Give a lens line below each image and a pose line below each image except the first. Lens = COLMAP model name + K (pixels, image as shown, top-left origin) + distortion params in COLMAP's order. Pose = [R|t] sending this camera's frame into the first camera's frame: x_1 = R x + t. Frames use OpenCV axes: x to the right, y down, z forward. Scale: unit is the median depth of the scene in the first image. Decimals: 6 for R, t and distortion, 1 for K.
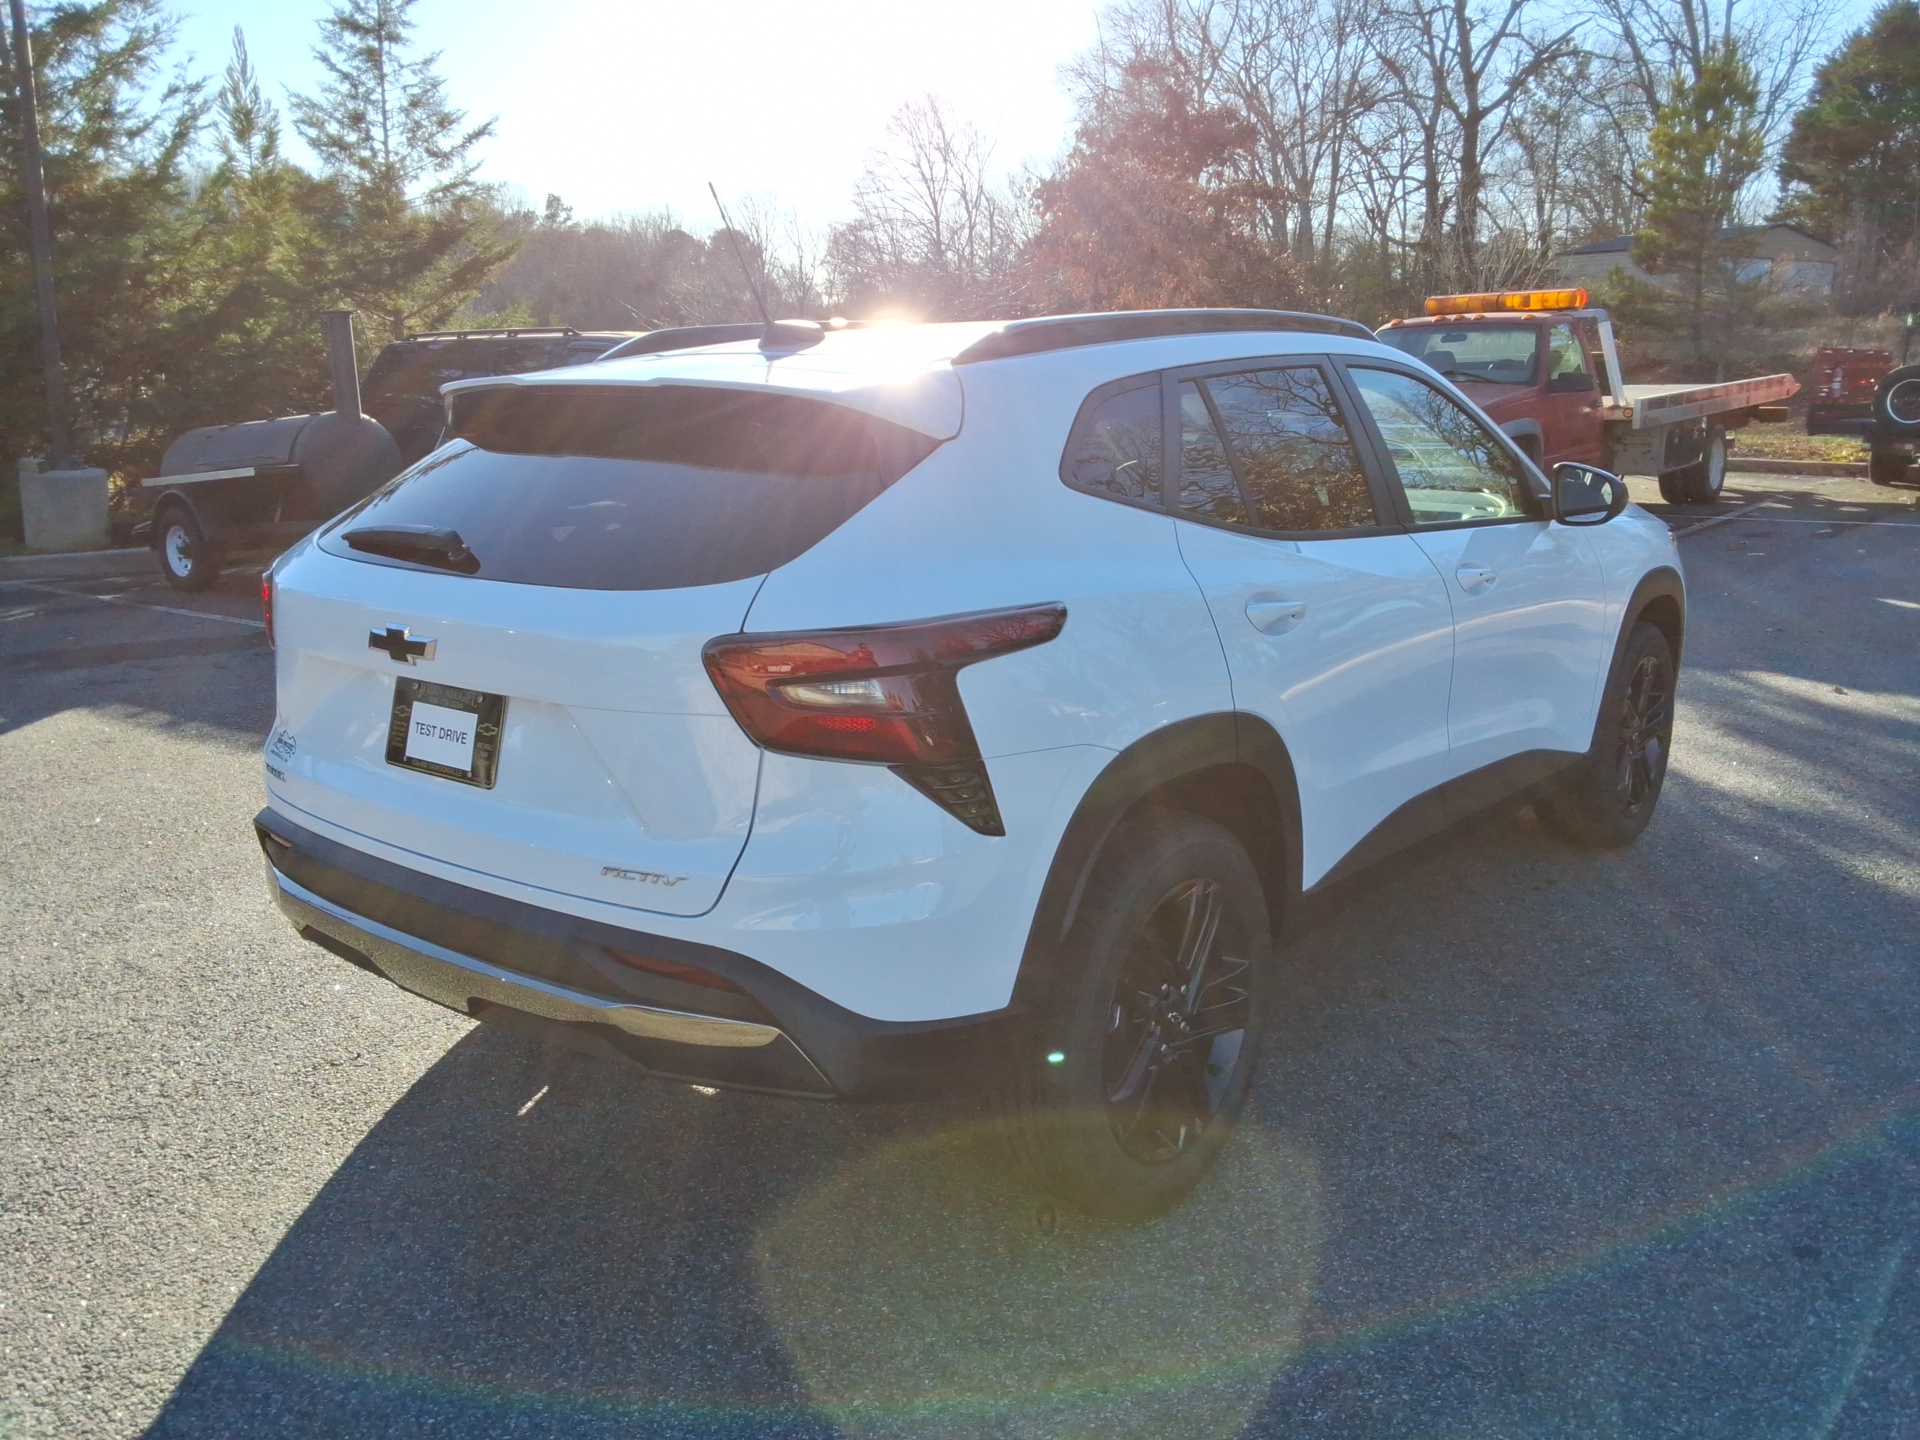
lens RADIAL K [[1568.8, 0, 963.7], [0, 1568.8, 711.0], [0, 0, 1]] dist [0.088580, -0.125498]
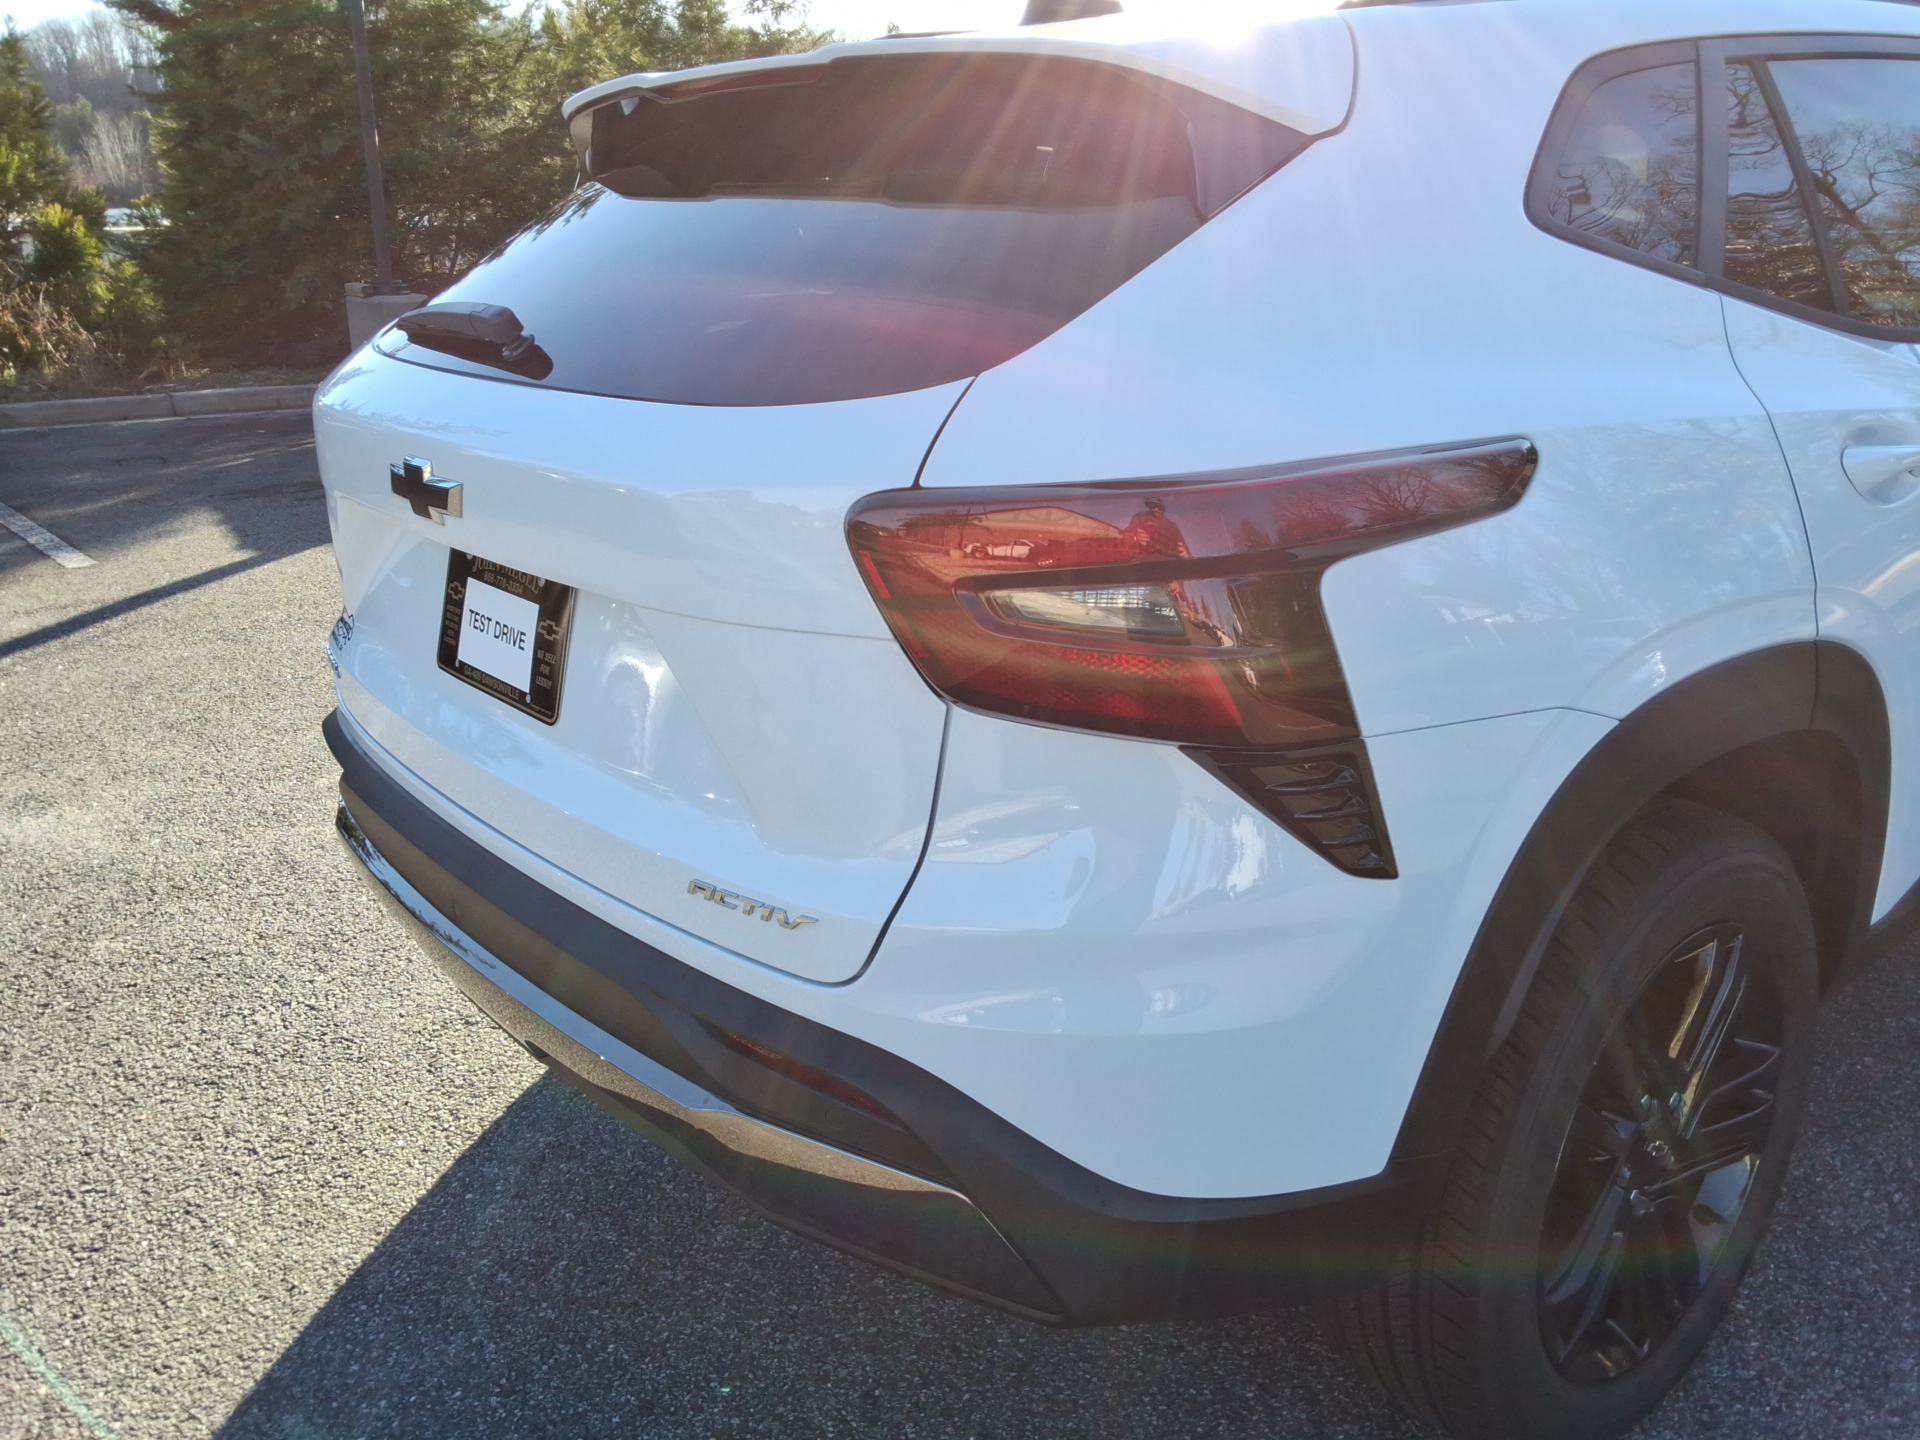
lens RADIAL K [[1568.8, 0, 965.1], [0, 1568.8, 712.6], [0, 0, 1]] dist [0.088580, -0.125498]
pose [[0.979662, 0.050554, -0.194181, -0.013519], [-0.030937, 0.994224, 0.102765, -0.022806], [0.198255, -0.094668, 0.975568, 0.374381]]
